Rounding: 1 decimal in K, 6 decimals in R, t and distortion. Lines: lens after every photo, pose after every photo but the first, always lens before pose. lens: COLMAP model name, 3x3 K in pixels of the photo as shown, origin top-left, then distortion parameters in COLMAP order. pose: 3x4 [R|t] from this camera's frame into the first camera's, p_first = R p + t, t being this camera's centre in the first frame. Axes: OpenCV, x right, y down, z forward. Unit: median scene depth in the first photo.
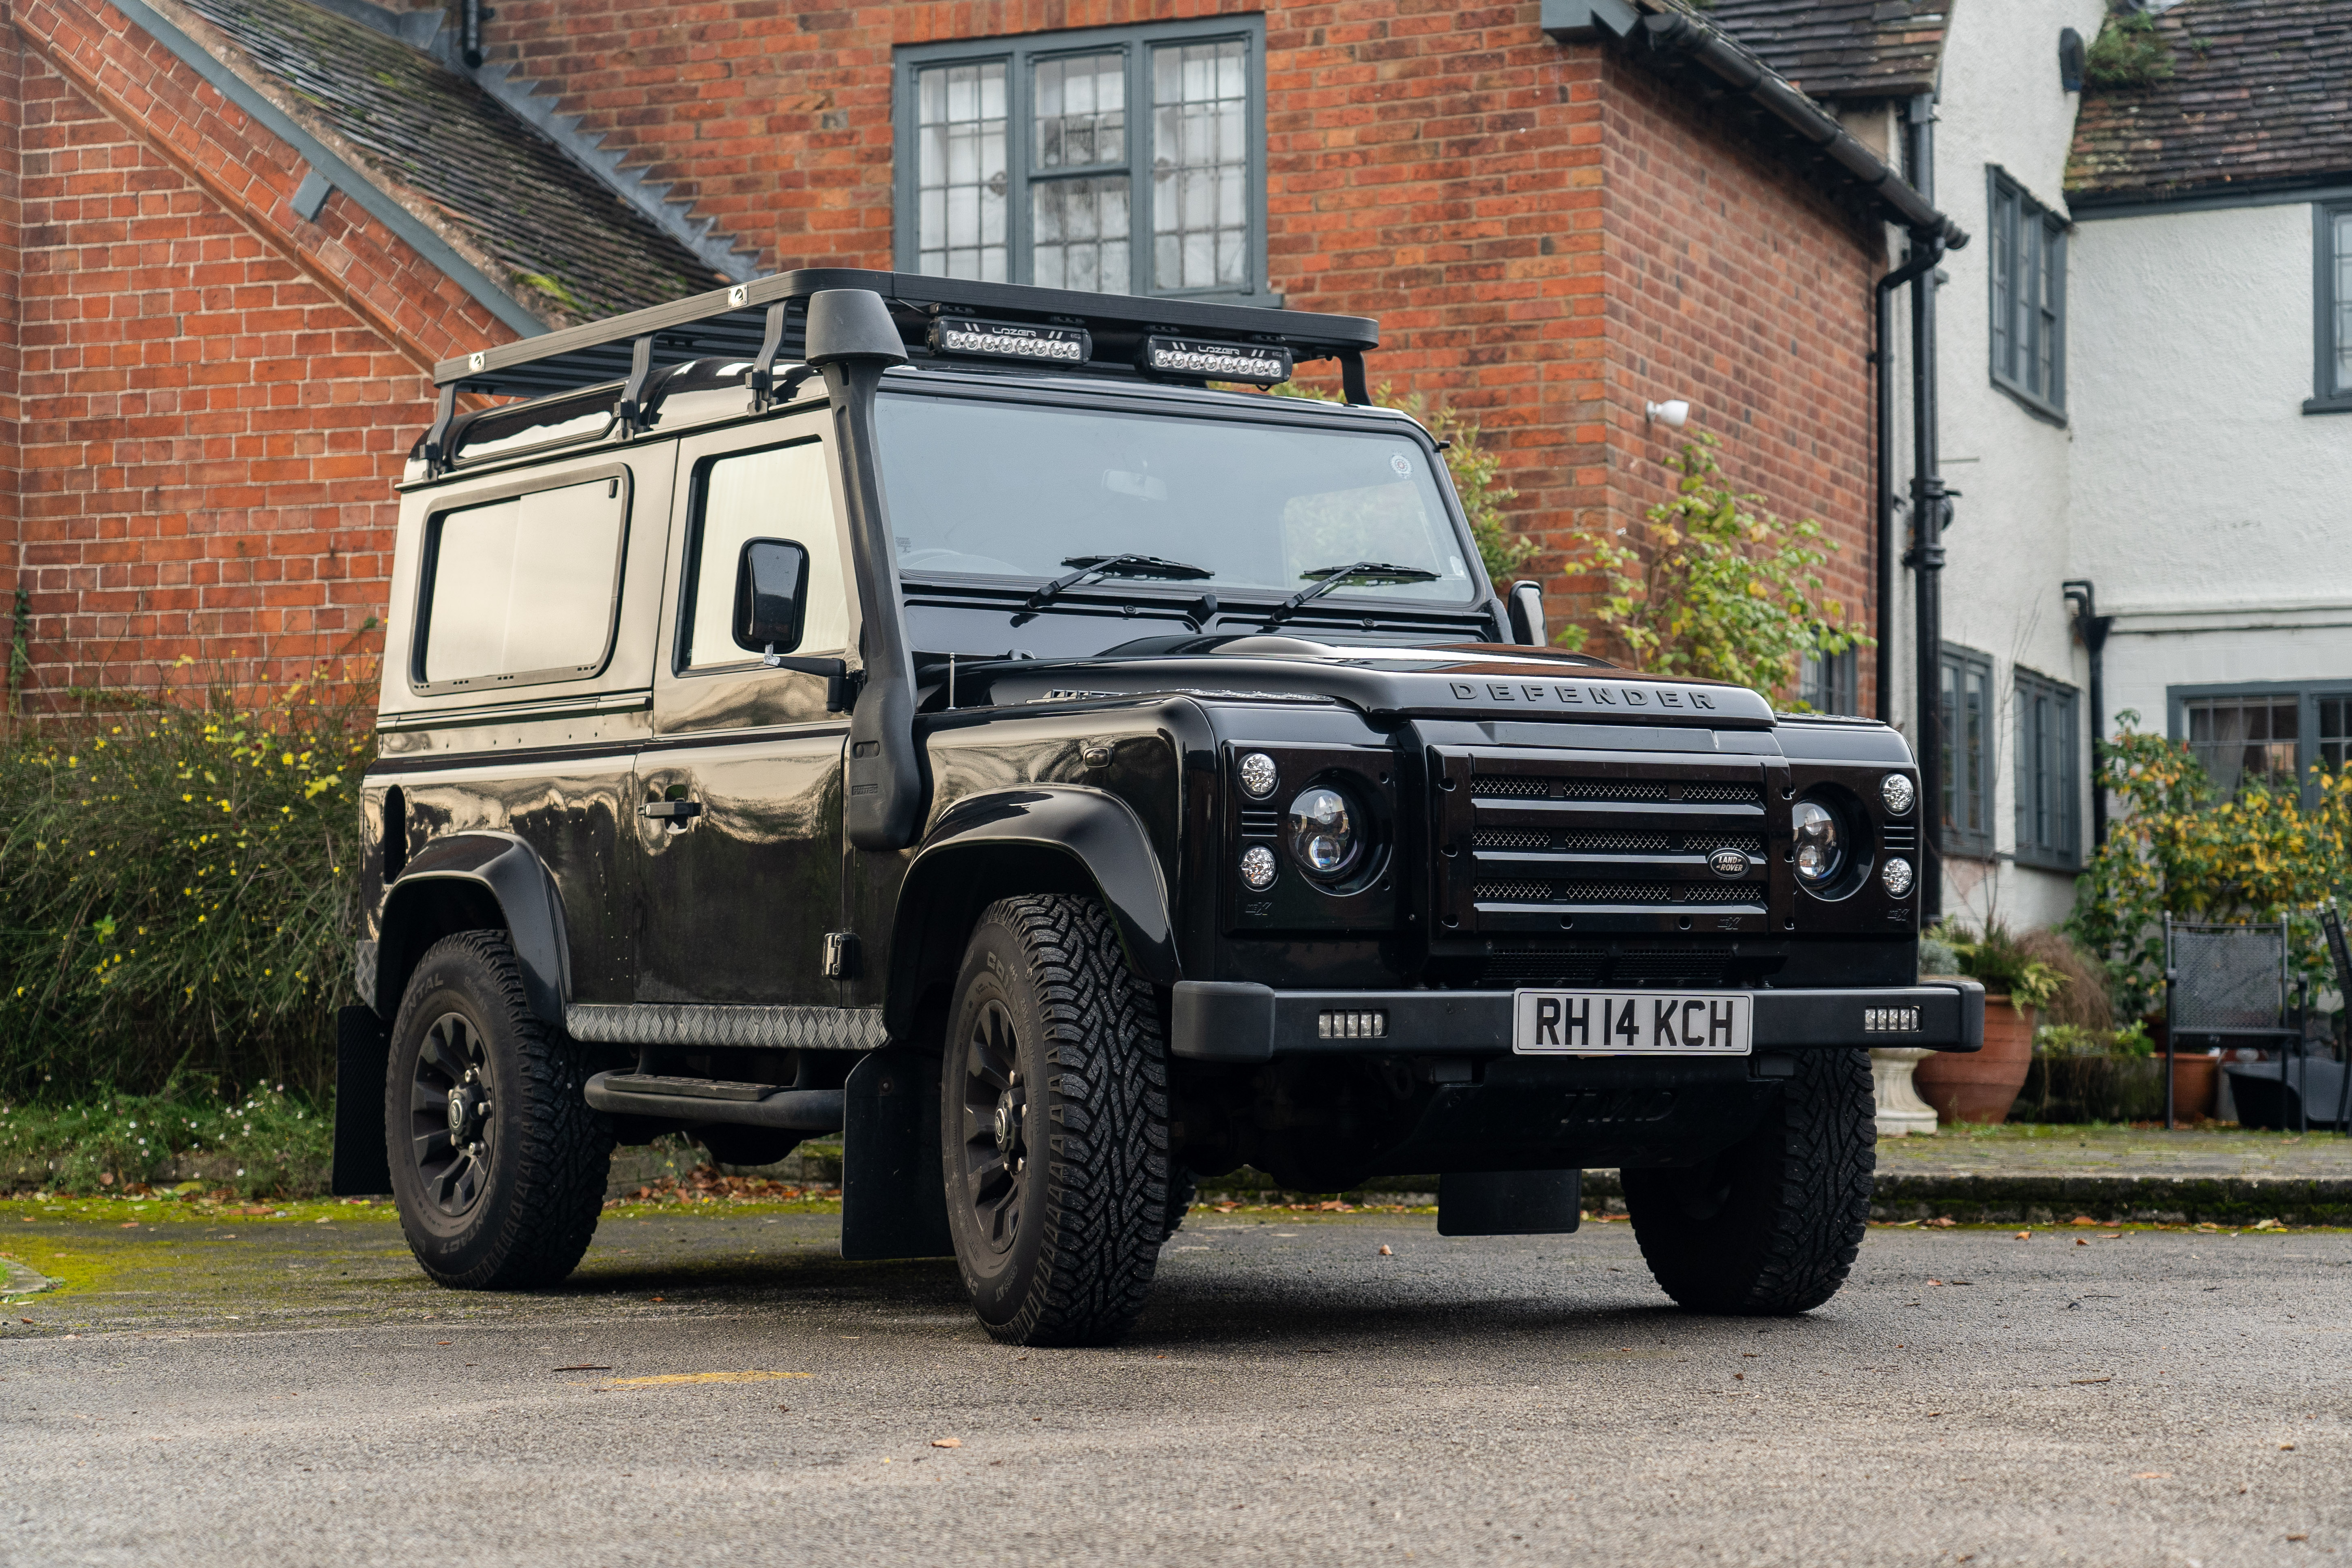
lens RADIAL K [[4322.8, 0, 1194.9], [0, 4322.8, 776.9], [0, 0, 1]] dist [0.105588, 0.000000]
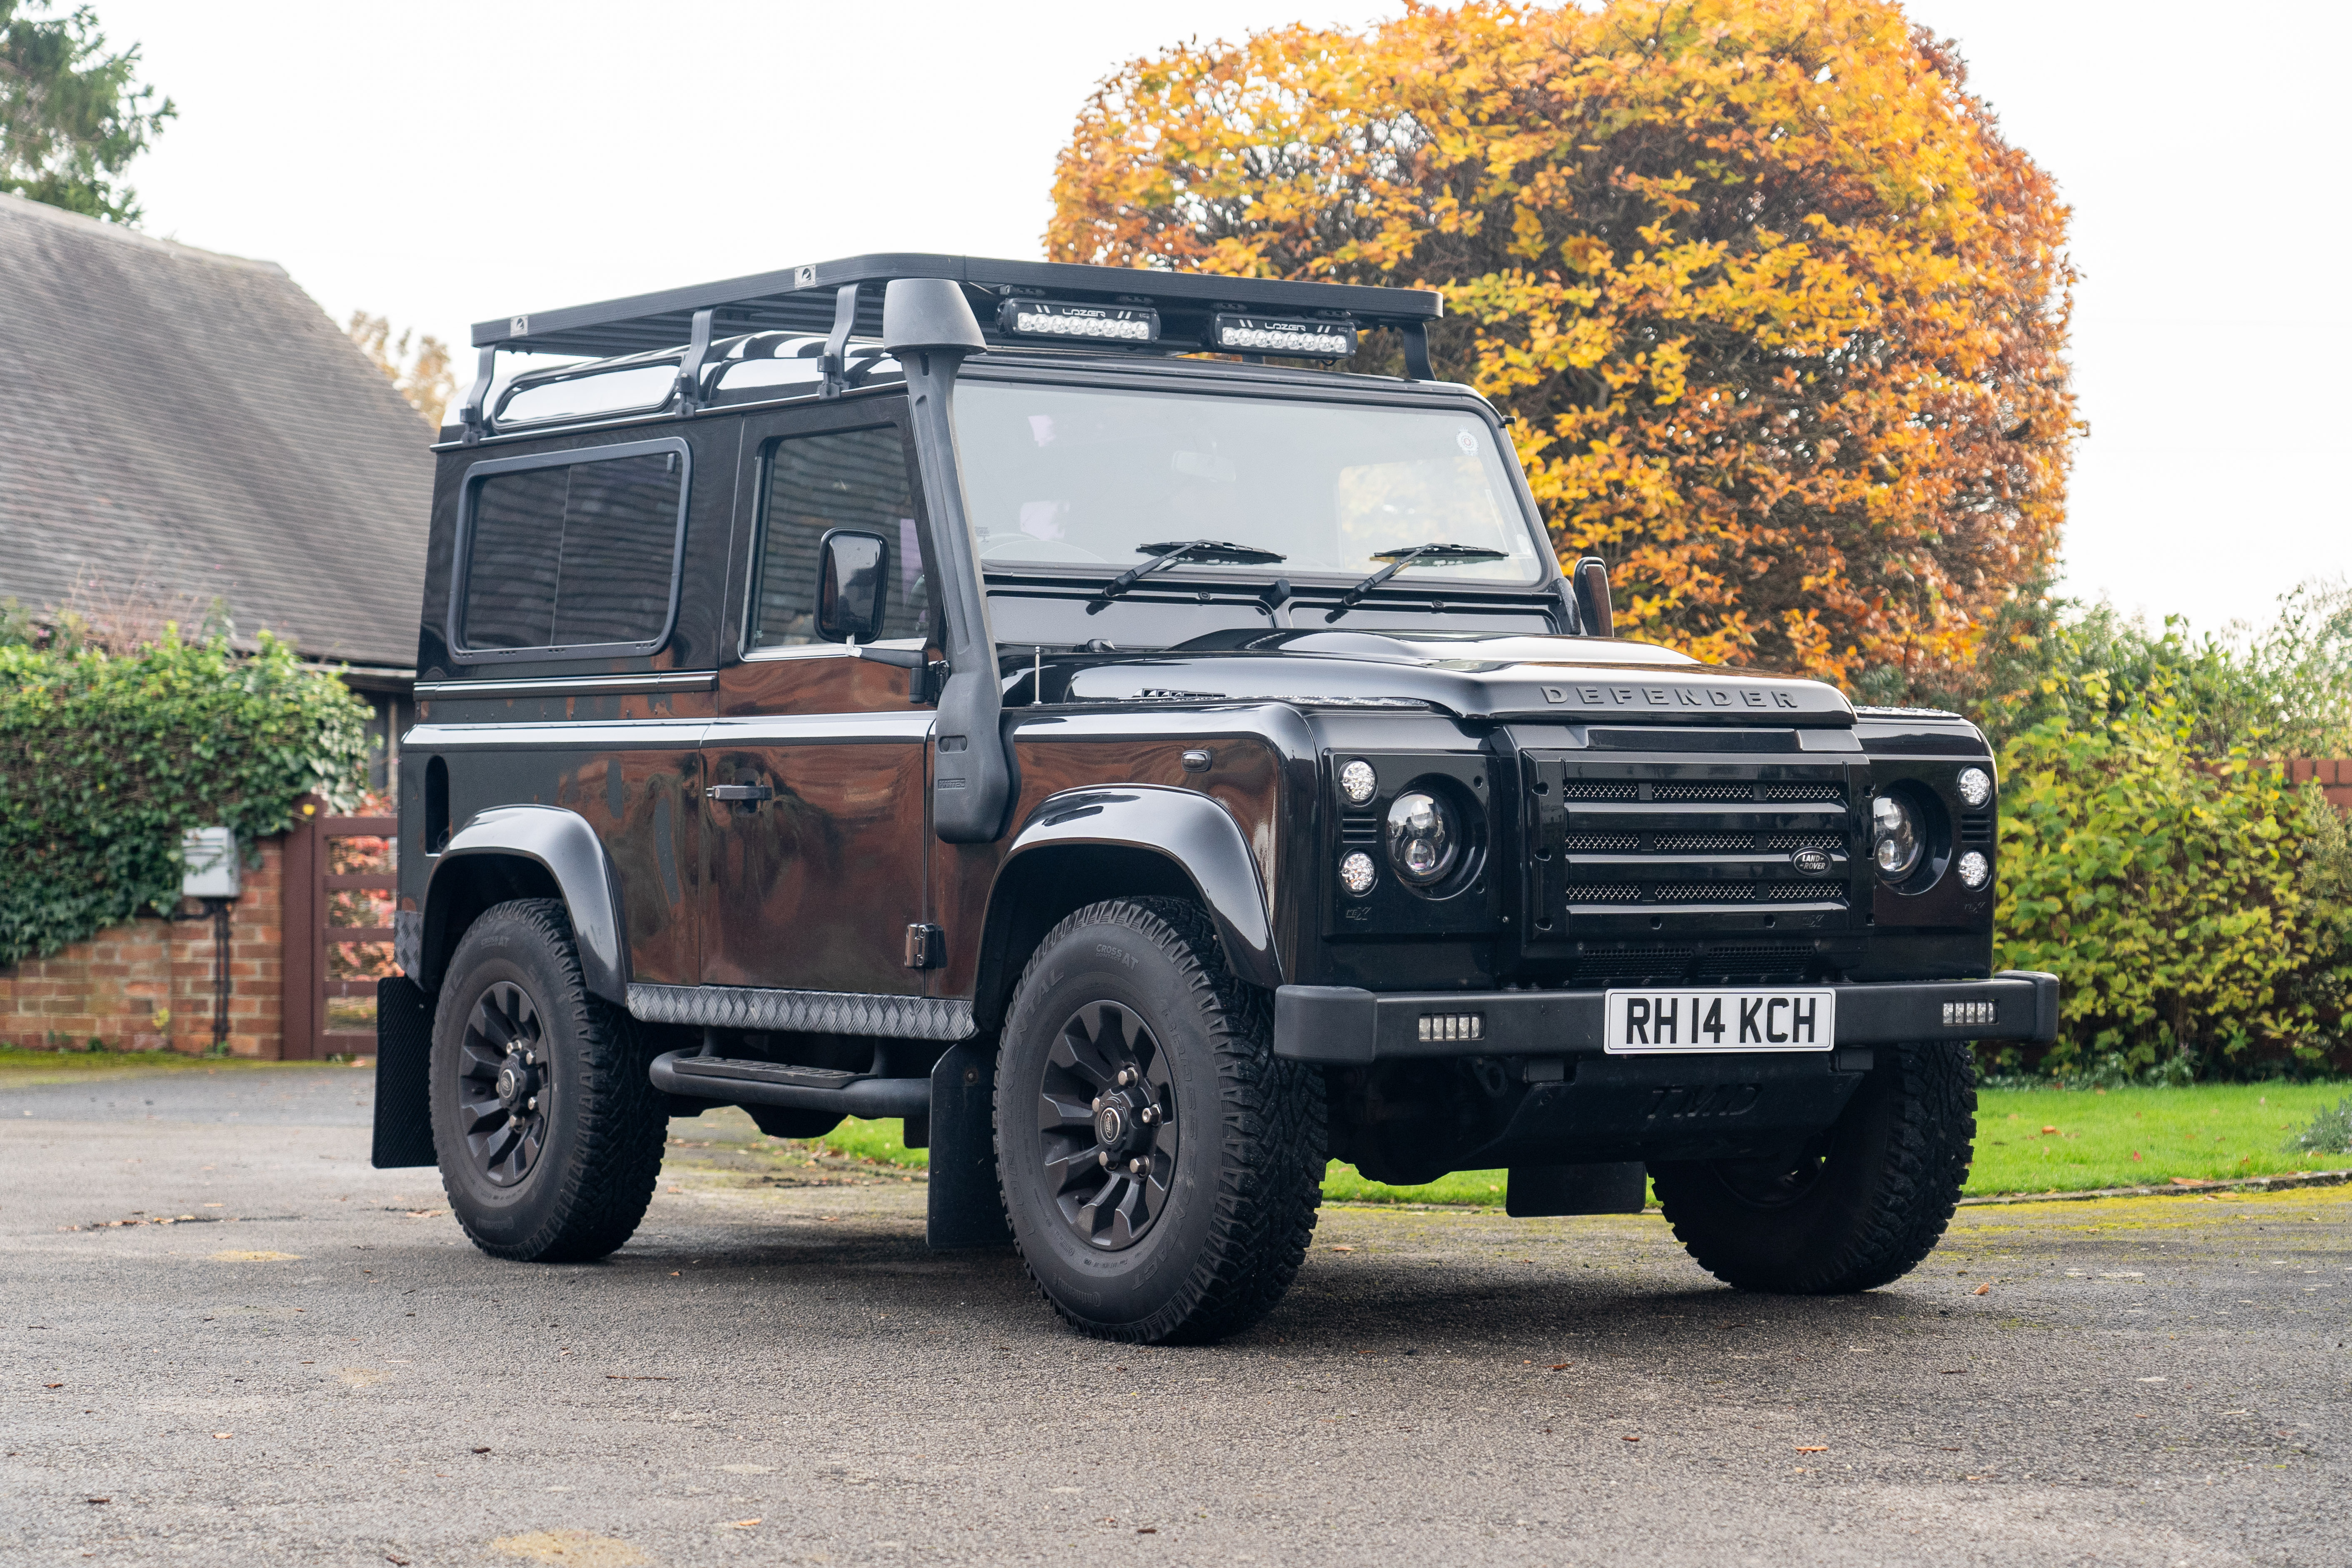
lens RADIAL K [[4773.1, 0, 1172.3], [0, 4773.1, 872.2], [0, 0, 1]] dist [0.072293, 0.000000]
pose [[-0.023713, 0.001929, -0.999717, 1.000704], [0.064940, 0.997889, 0.000385, 0.022923], [0.997607, -0.064912, -0.023789, 0.926962]]
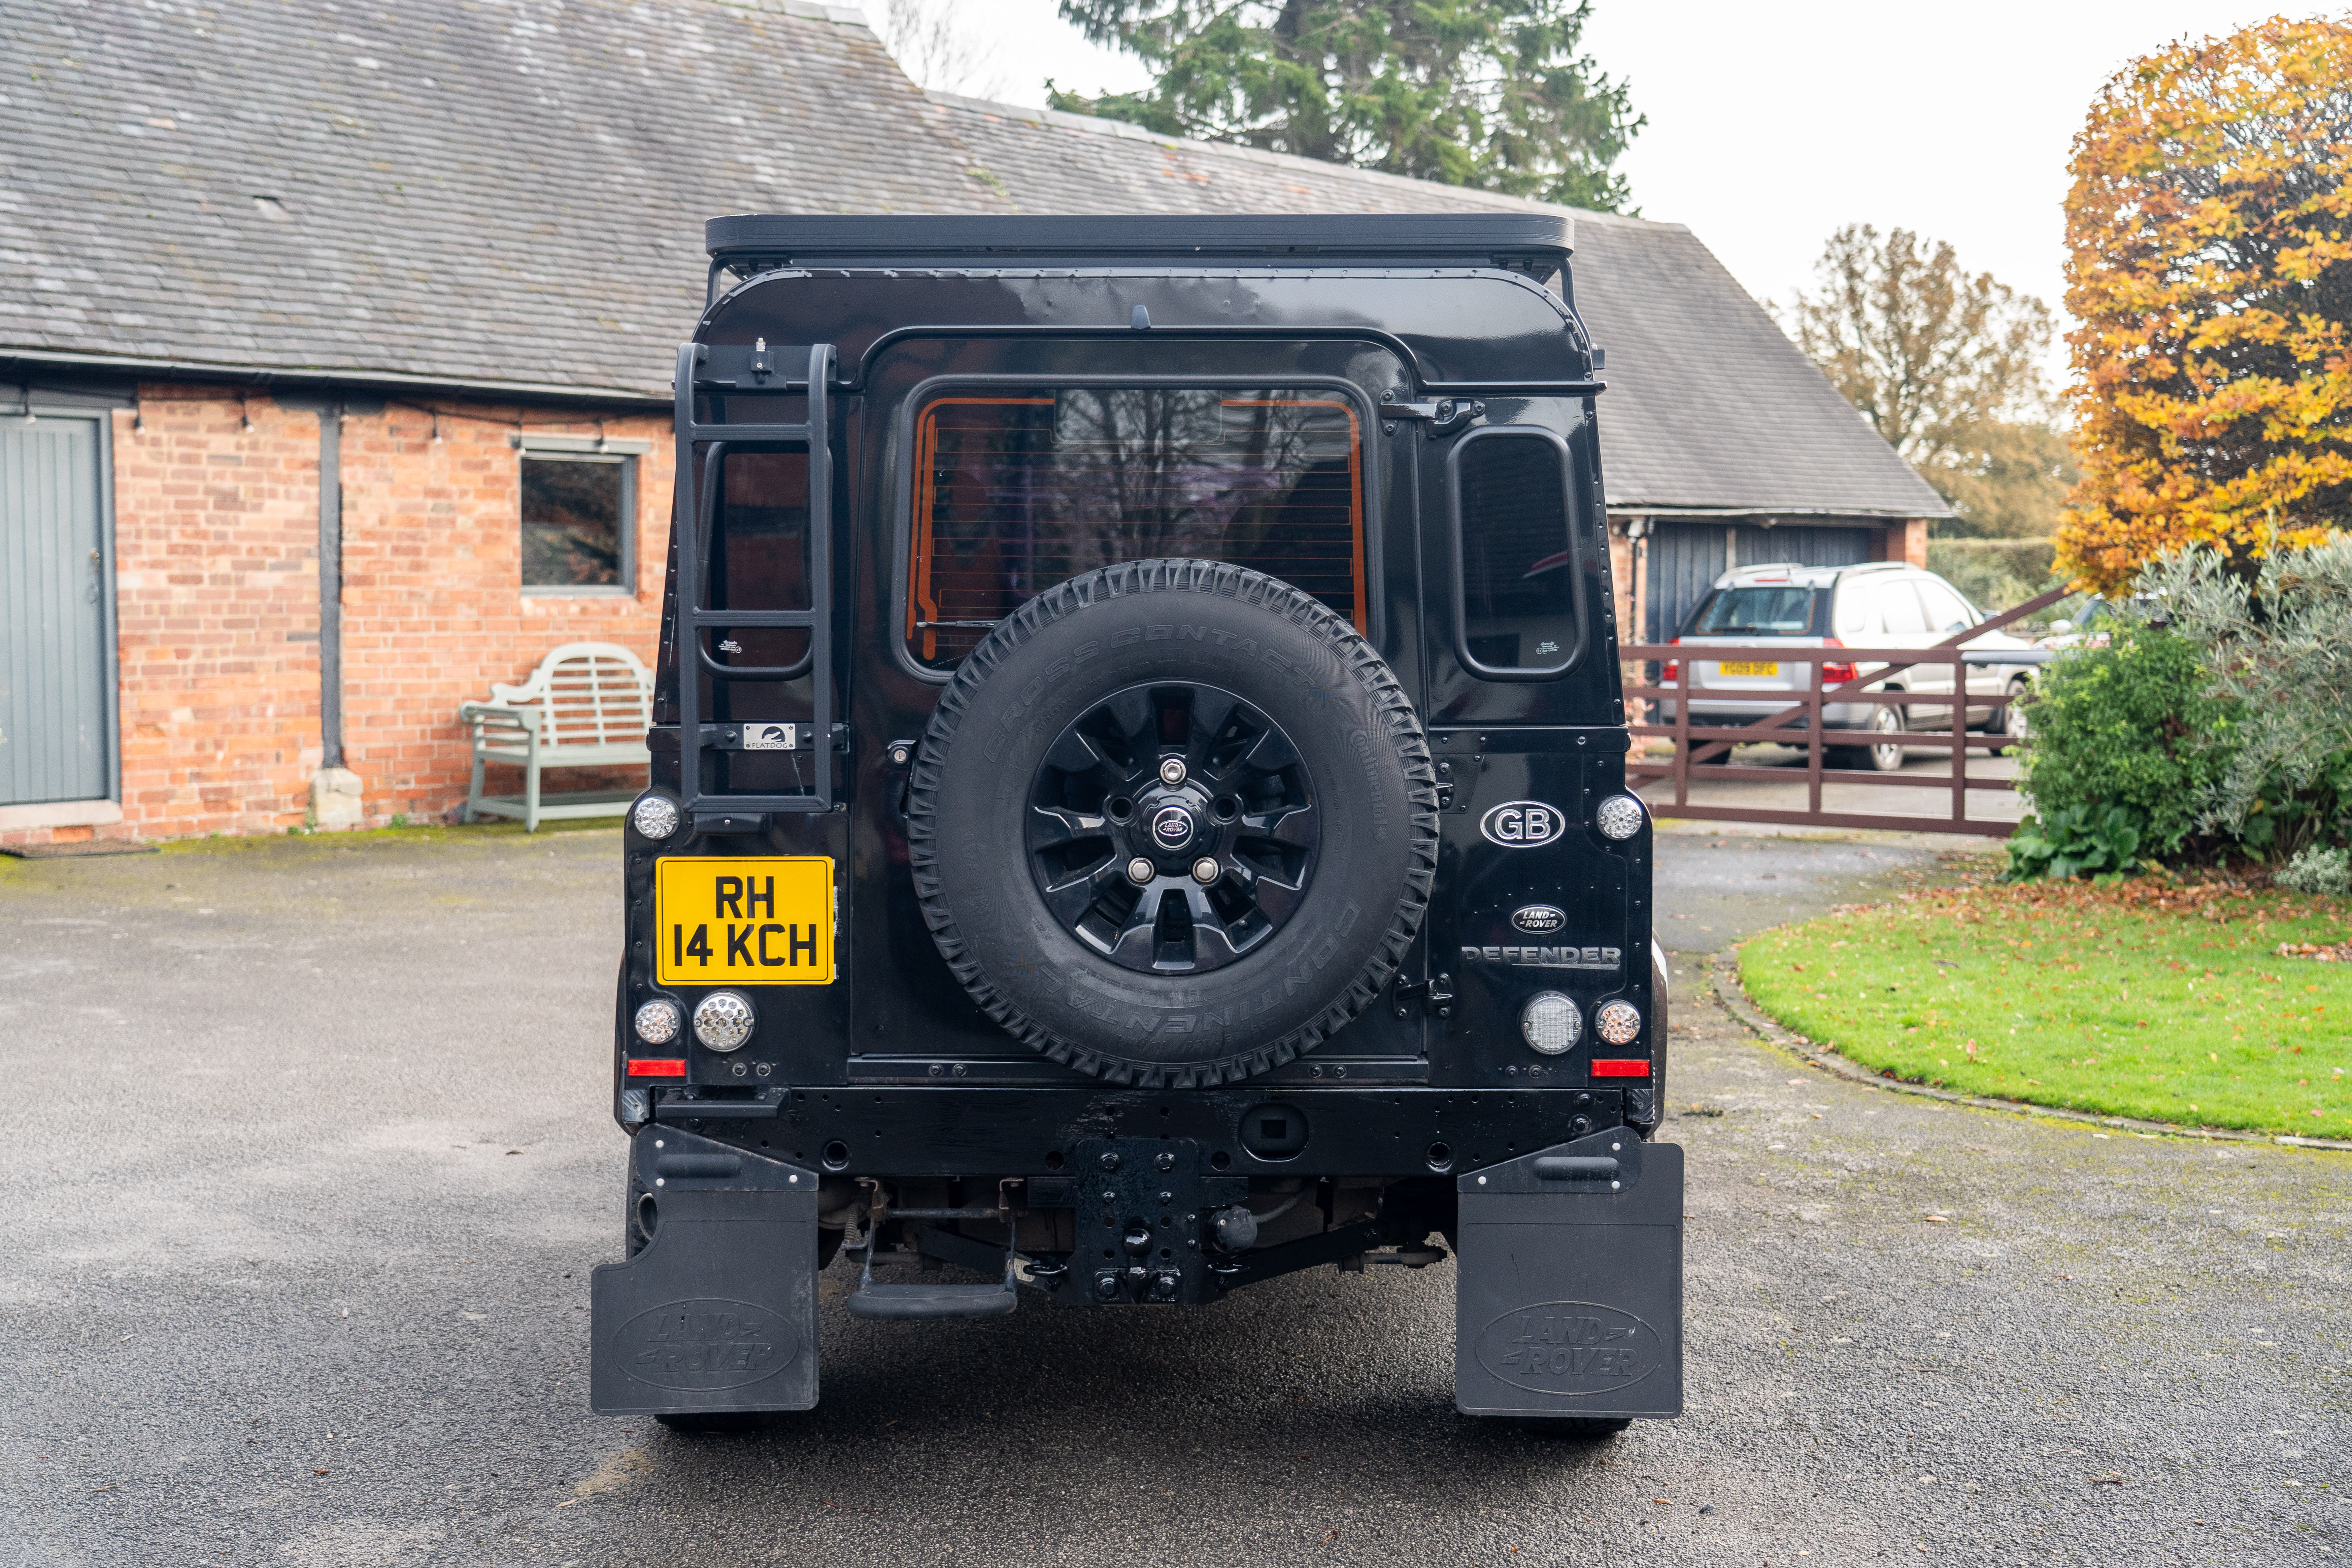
lens RADIAL K [[2972.5, 0, 1179.3], [0, 2972.5, 793.8], [0, 0, 1]] dist [0.035764, 0.000000]
pose [[-0.416123, 0.065806, -0.906924, 0.627770], [0.060822, 0.997159, 0.044447, -0.035939], [0.907272, -0.036665, -0.418943, 1.078621]]
